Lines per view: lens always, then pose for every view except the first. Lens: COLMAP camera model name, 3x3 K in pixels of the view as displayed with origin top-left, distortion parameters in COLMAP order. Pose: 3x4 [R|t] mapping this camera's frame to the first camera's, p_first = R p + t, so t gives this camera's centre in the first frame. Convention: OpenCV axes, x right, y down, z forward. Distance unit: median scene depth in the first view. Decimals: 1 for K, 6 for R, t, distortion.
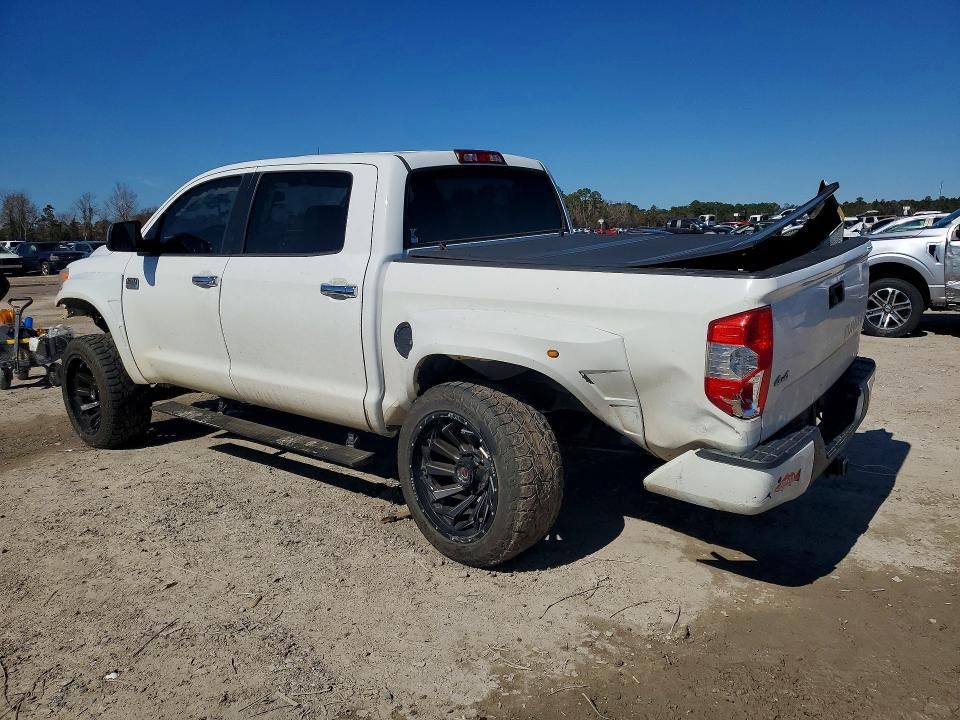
lens RADIAL K [[795.1, 0, 482.6], [0, 795.1, 362.9], [0, 0, 1]] dist [-0.002360, 0.010055]
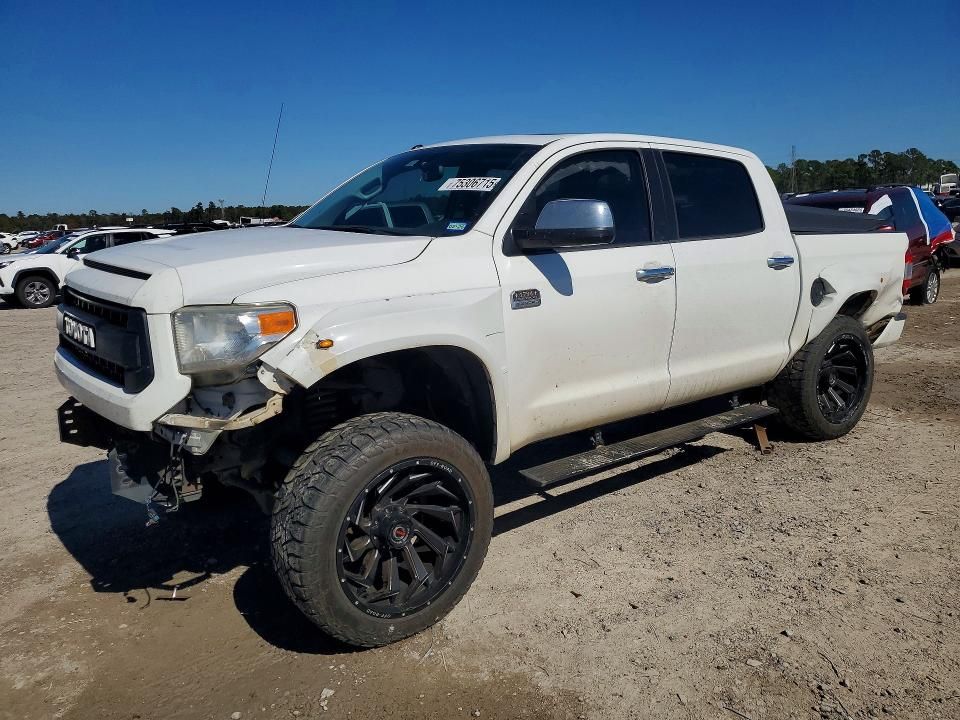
lens RADIAL K [[795.1, 0, 482.6], [0, 795.1, 362.9], [0, 0, 1]] dist [-0.002360, 0.010055]
pose [[0.159928, -0.162798, 0.973612, -1.205629], [0.195083, 0.972067, 0.130495, -0.157469], [-0.967660, 0.169065, 0.187219, 1.043508]]
